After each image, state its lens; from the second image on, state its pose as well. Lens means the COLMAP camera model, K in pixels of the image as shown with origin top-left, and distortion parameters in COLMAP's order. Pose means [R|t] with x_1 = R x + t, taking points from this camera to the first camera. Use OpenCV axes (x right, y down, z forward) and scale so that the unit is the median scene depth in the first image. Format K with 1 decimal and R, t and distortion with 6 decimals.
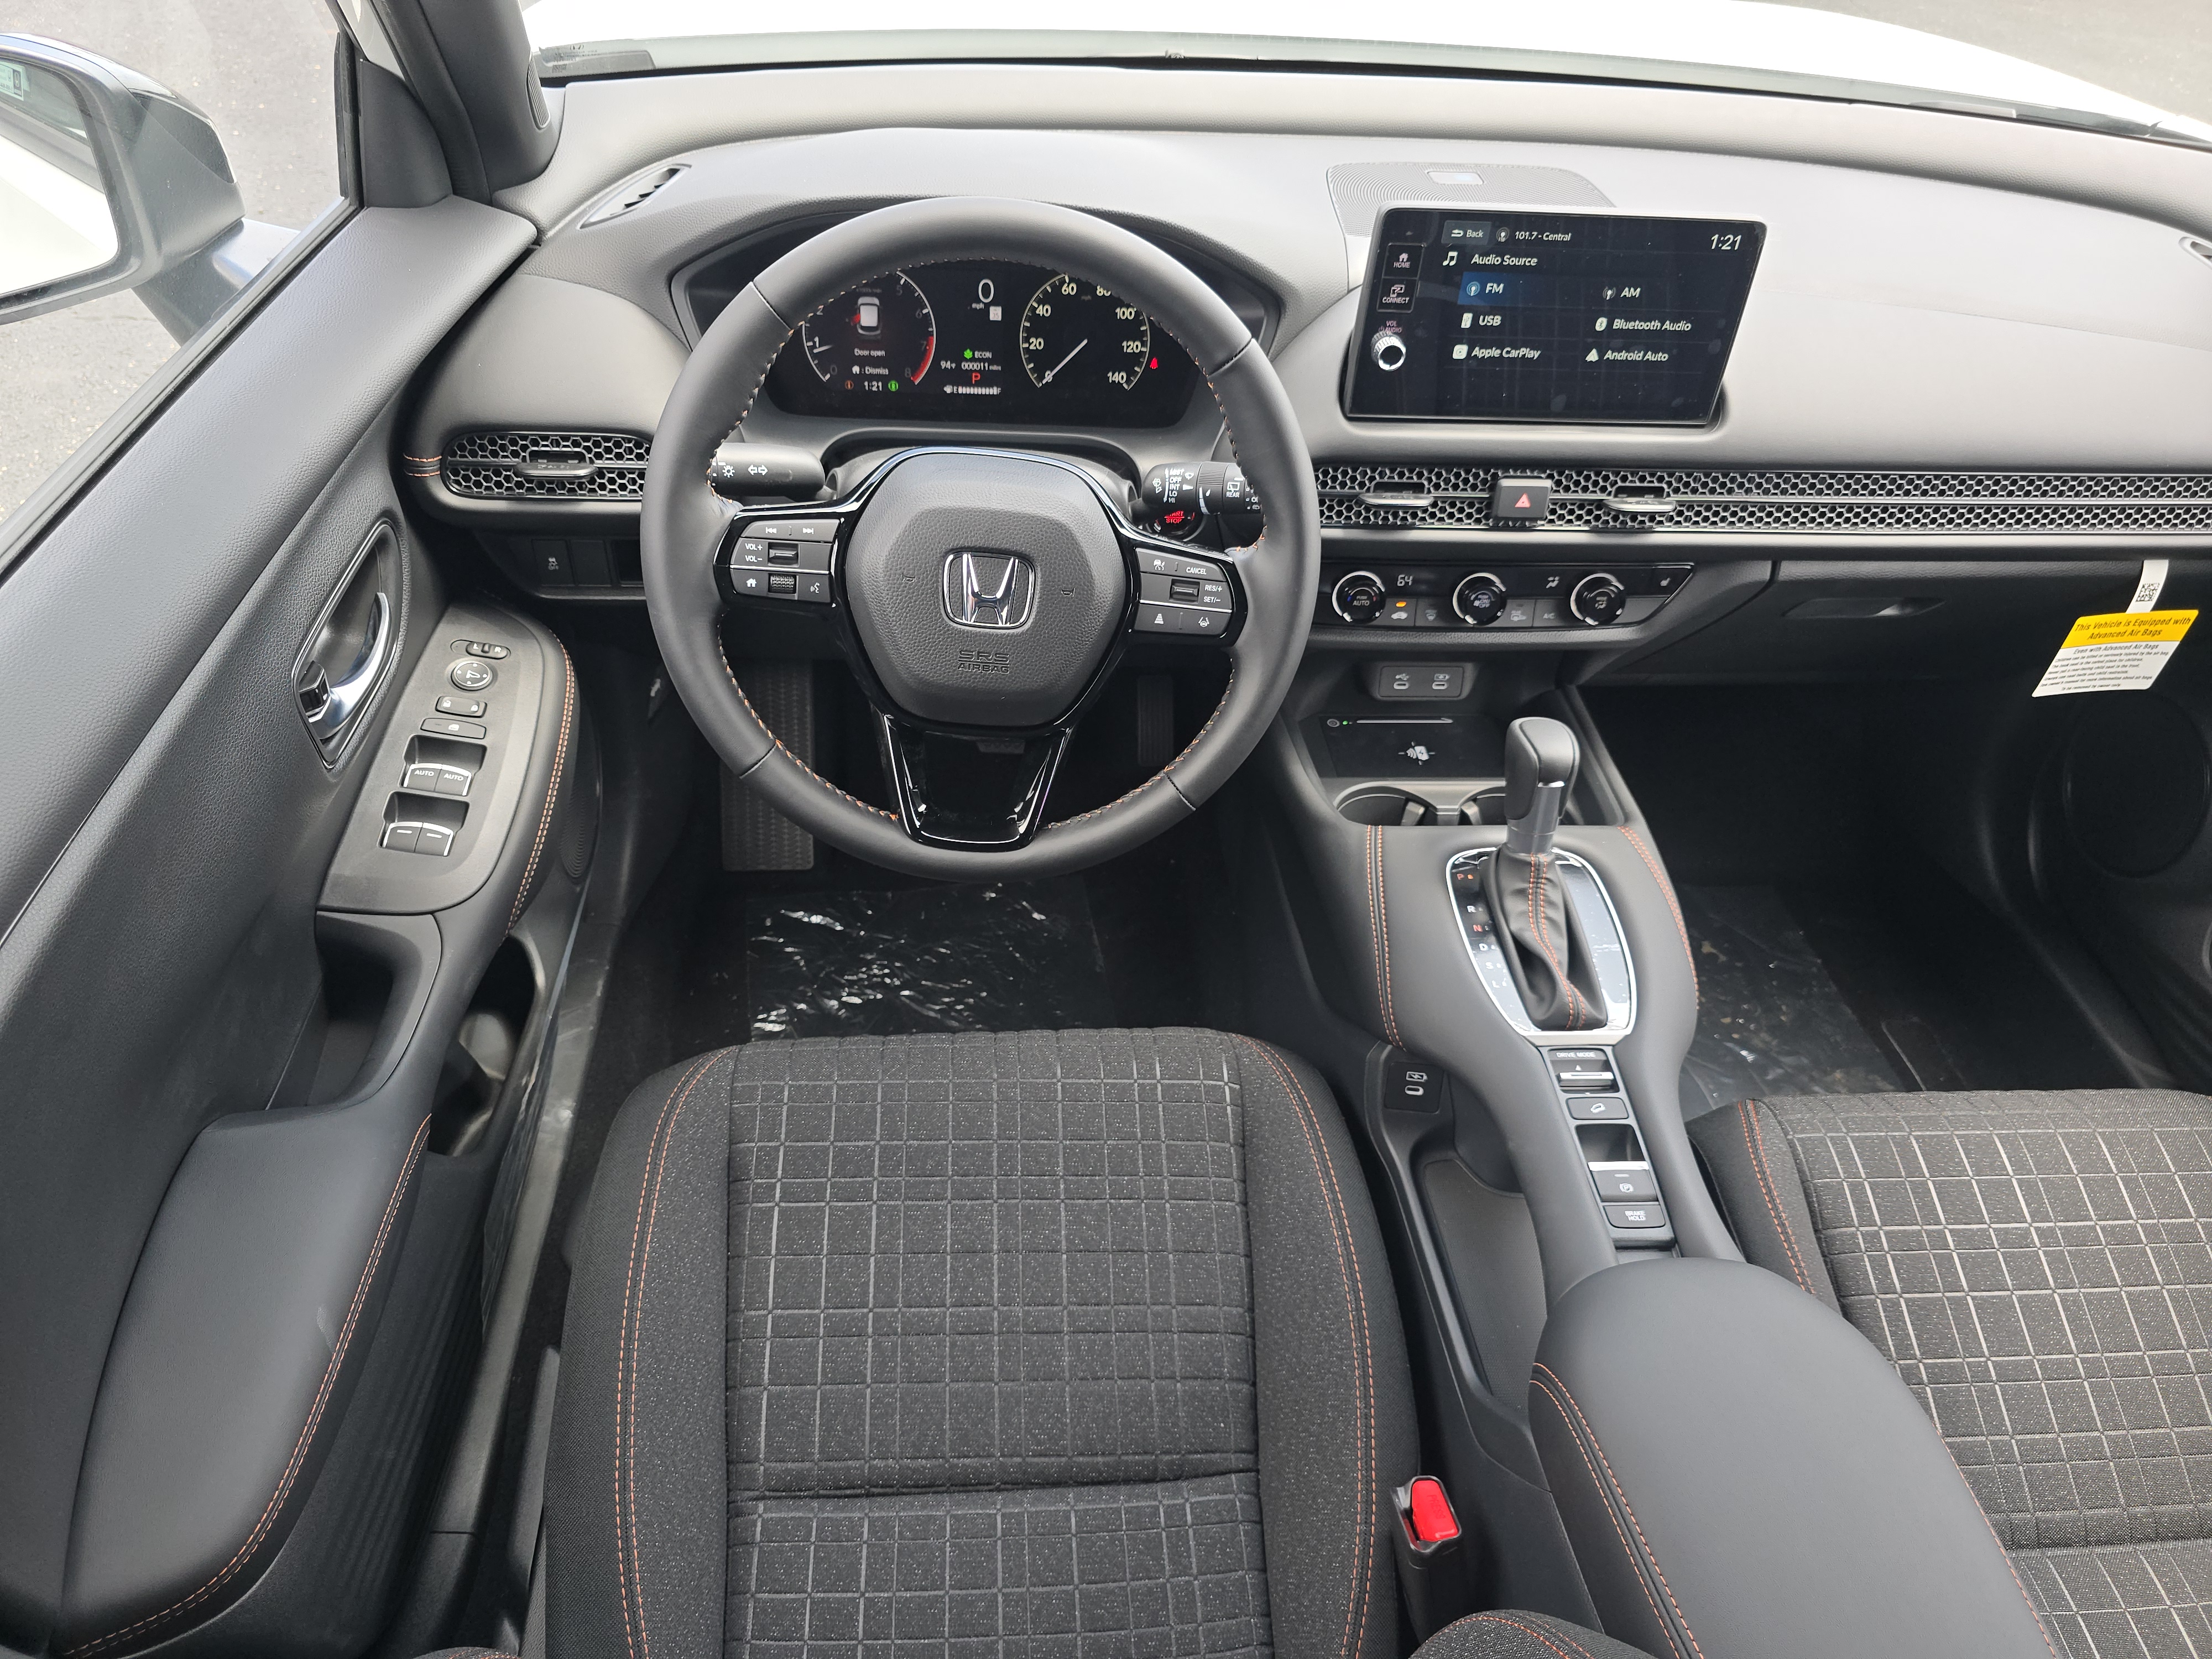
lens RADIAL K [[1568.9, 0, 1085.5], [0, 1568.9, 898.4], [0, 0, 1]] dist [0.002764, -0.002127]
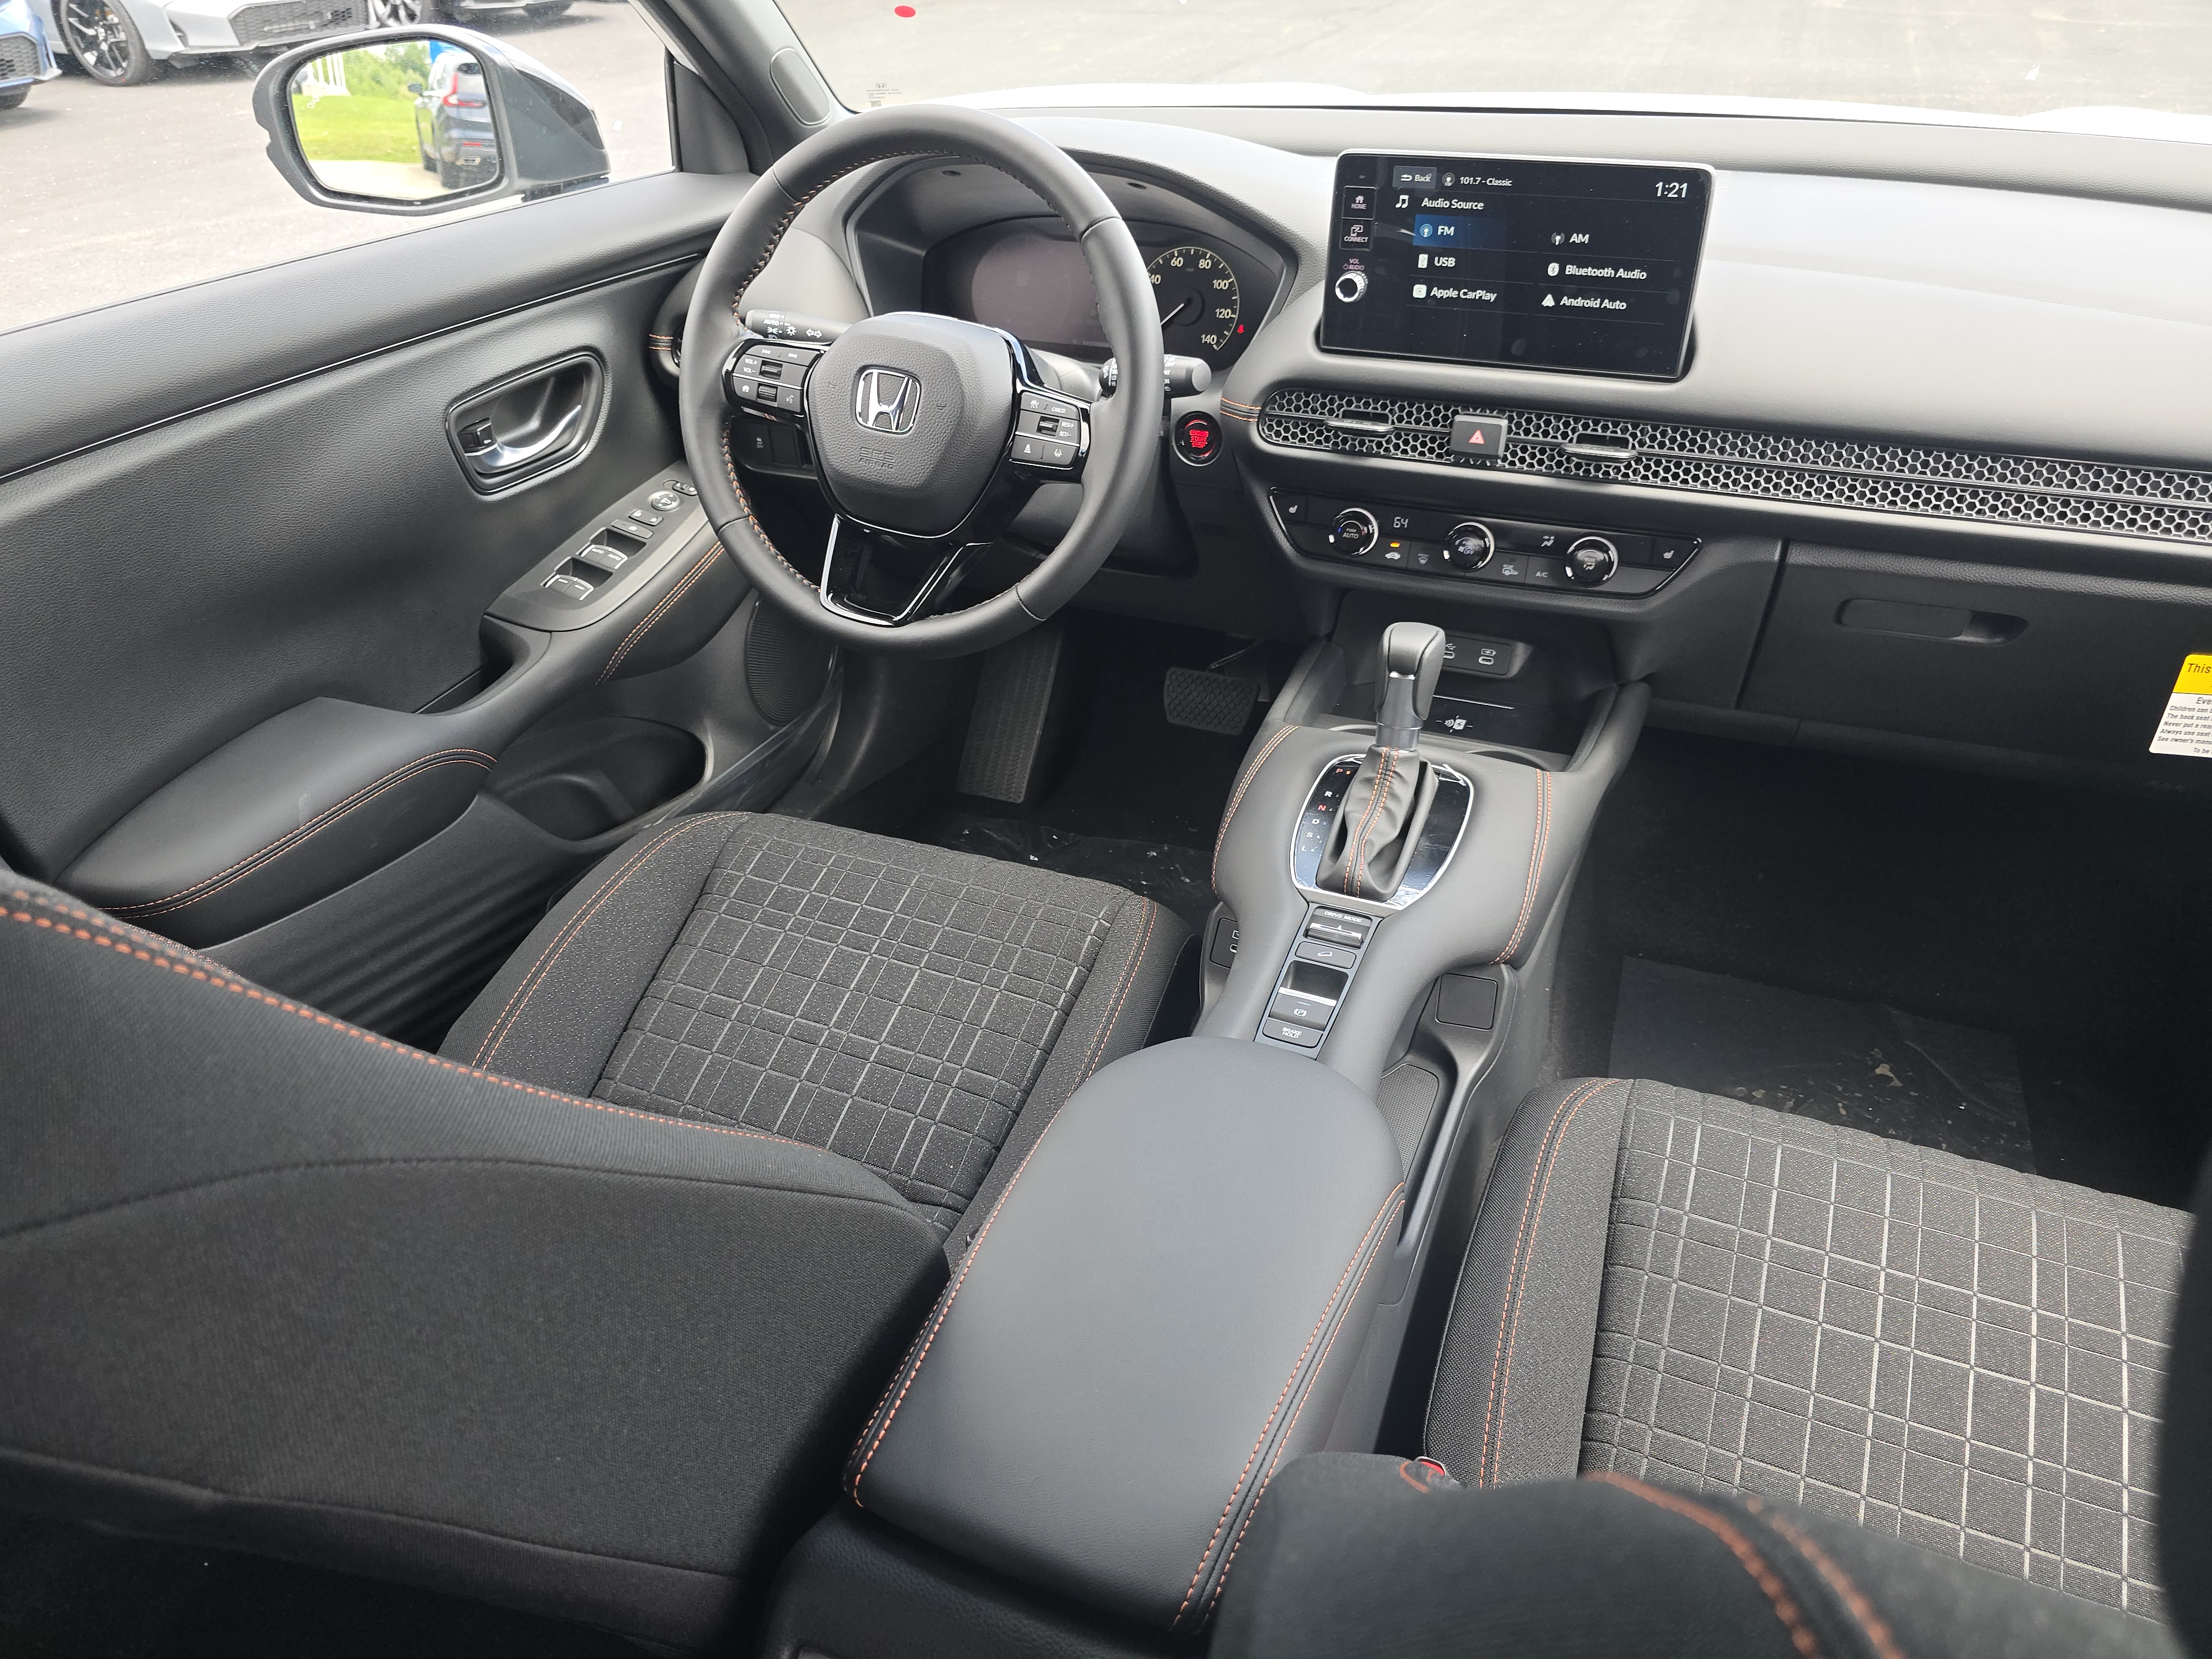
lens RADIAL K [[1568.9, 0, 1085.5], [0, 1568.9, 898.4], [0, 0, 1]] dist [0.002764, -0.002127]
pose [[0.874233, 0.194550, -0.444822, 0.604795], [-0.261603, 0.960586, -0.094015, 0.223711], [0.408999, 0.198558, 0.890671, 0.011309]]
